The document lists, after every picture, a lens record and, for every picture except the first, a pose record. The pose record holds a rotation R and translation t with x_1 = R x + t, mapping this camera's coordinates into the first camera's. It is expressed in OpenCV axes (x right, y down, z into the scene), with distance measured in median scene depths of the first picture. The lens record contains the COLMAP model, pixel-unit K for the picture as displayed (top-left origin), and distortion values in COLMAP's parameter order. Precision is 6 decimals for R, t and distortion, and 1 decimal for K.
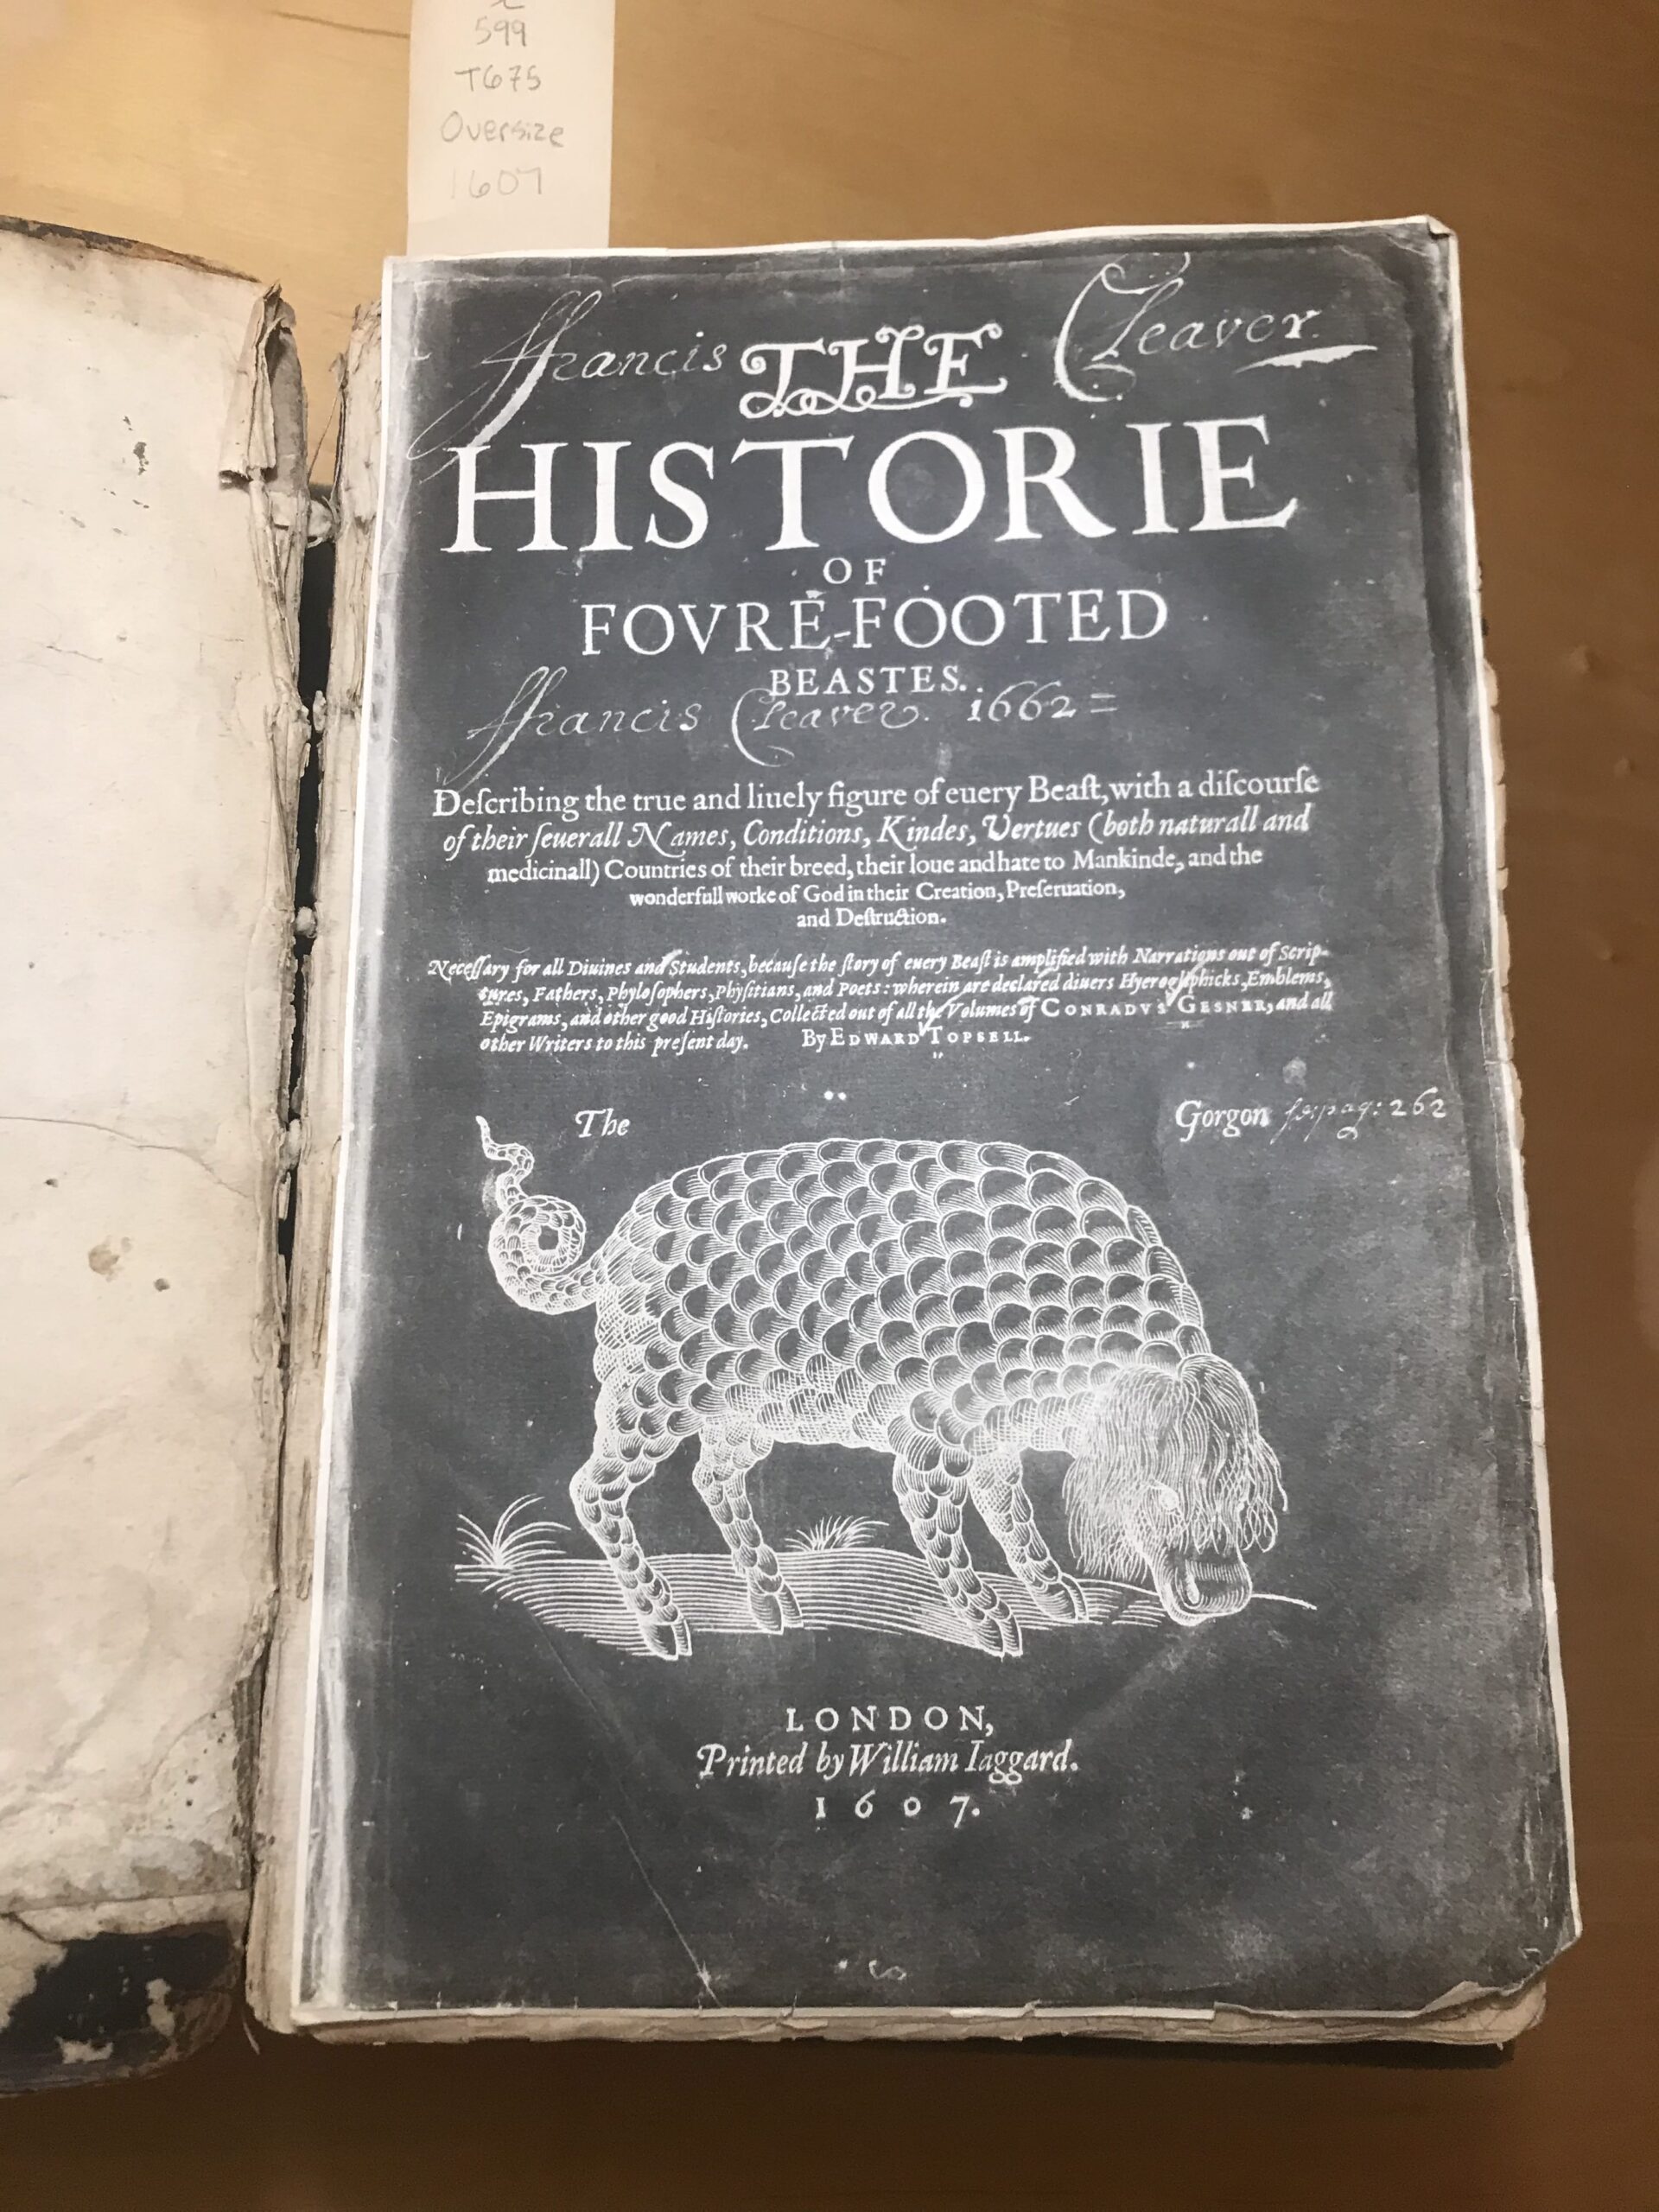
lens RADIAL K [[1886.4, 0, 873.7], [0, 1886.4, 1111.7], [0, 0, 1]] dist [-0.007070, 0.061814]
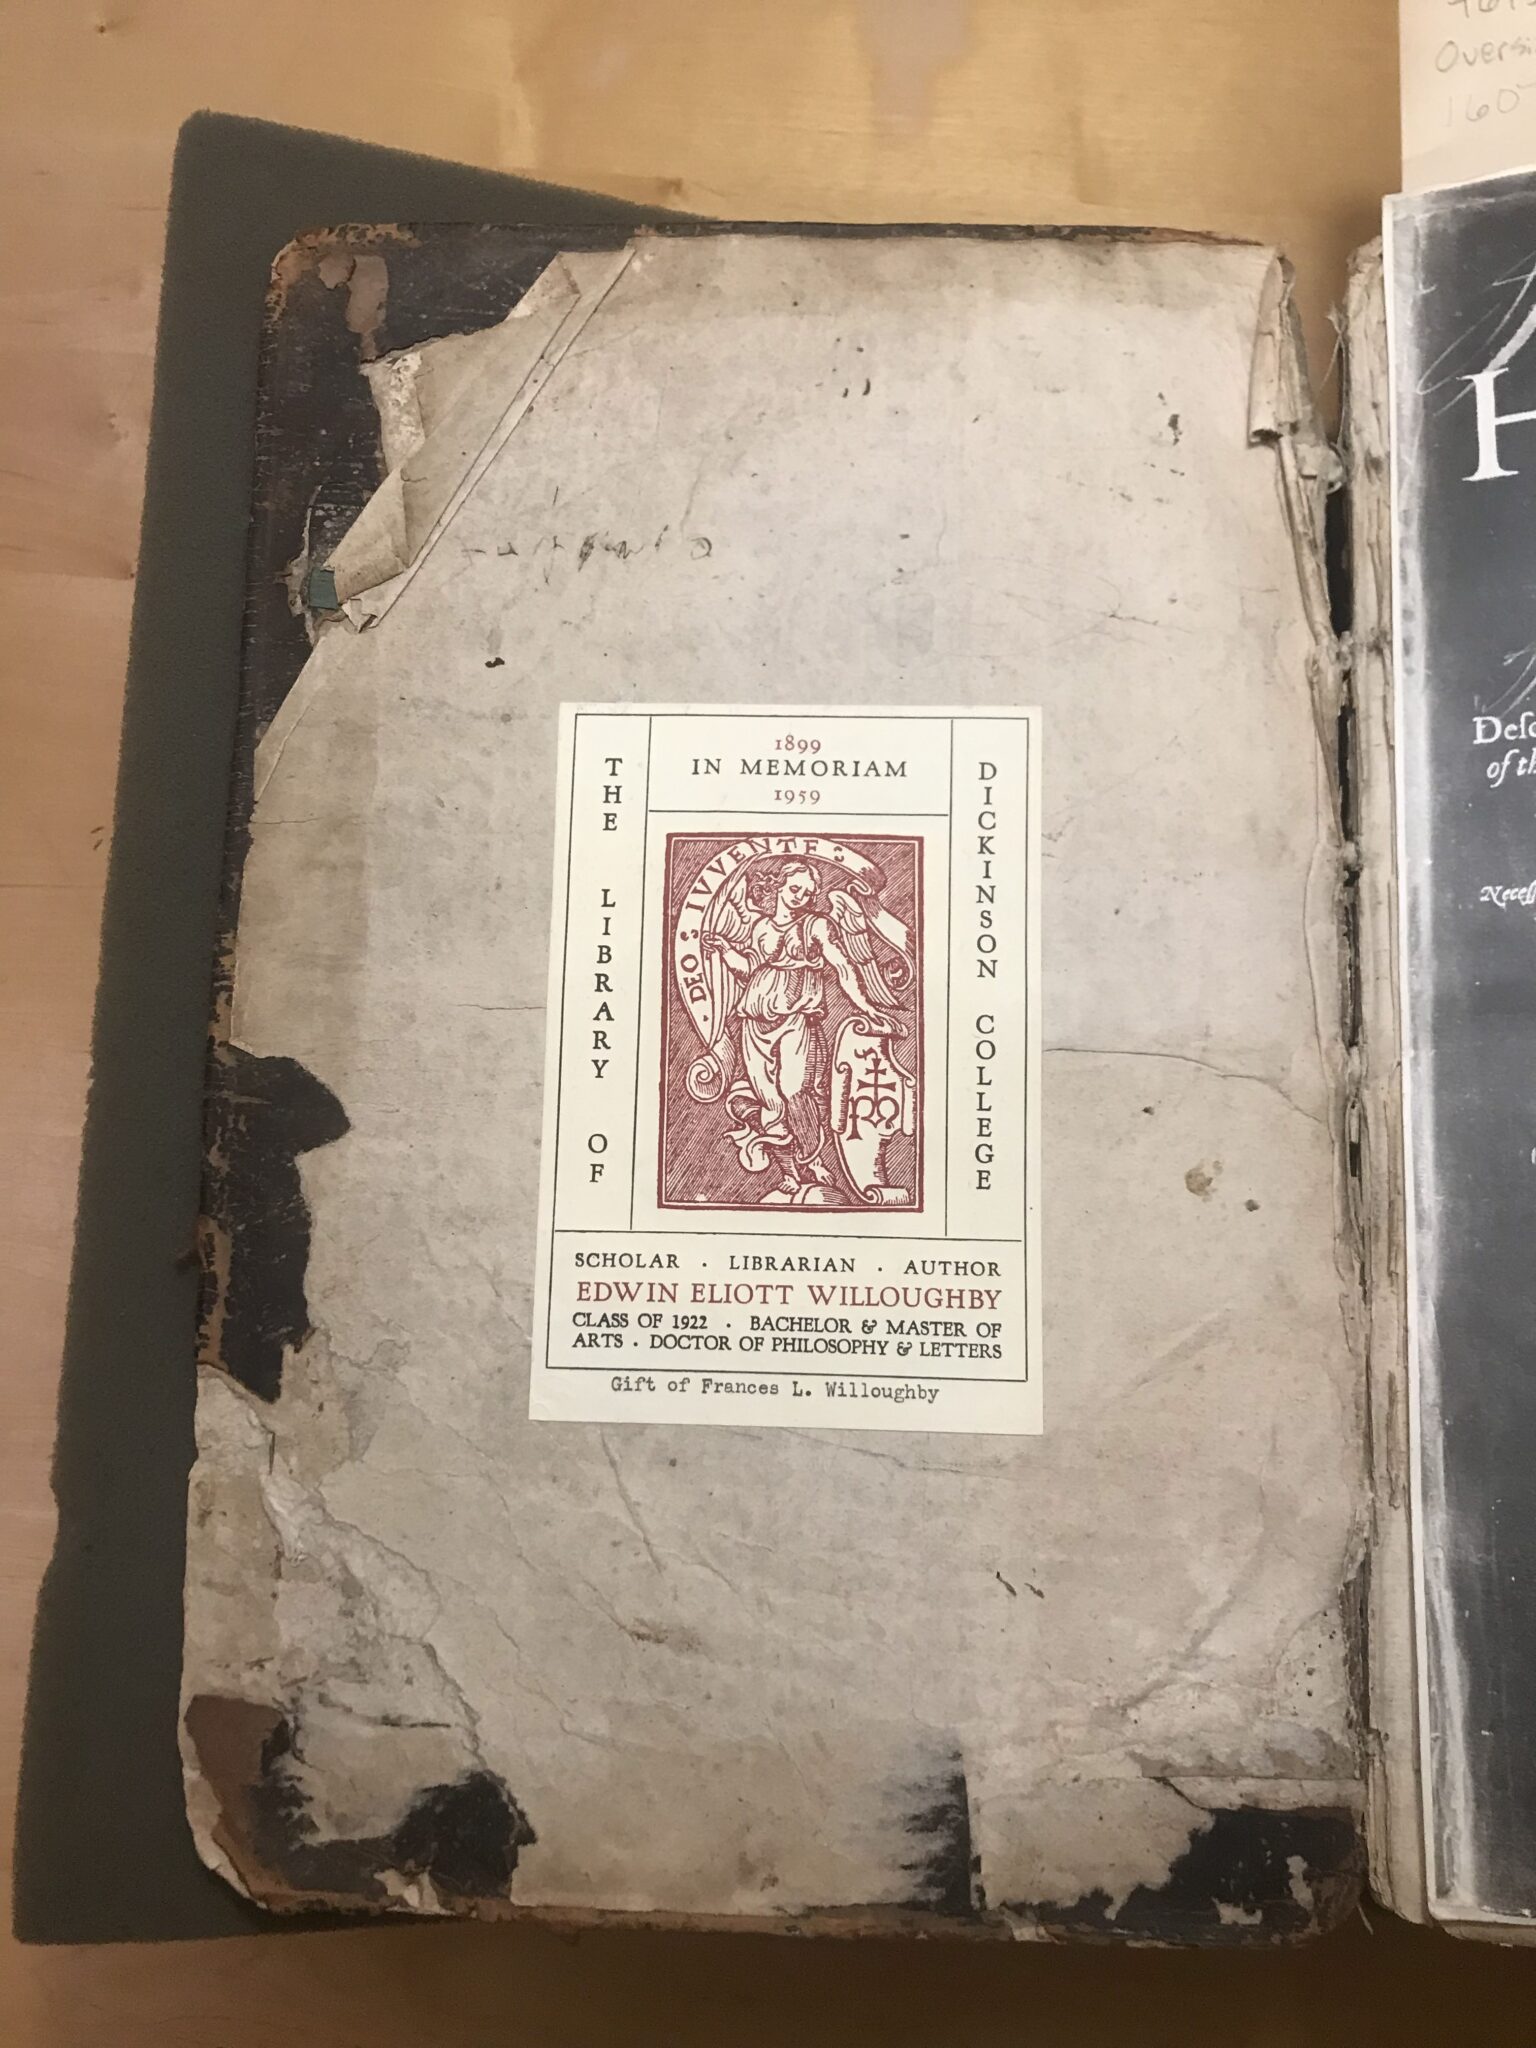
lens RADIAL K [[1746.6, 0, 808.9], [0, 1746.6, 1029.3], [0, 0, 1]] dist [-0.007070, 0.061814]
pose [[0.944384, -0.020578, -0.328201, -0.285422], [0.028569, 0.999401, 0.019543, -0.034131], [0.327603, -0.027832, 0.944406, -0.011672]]
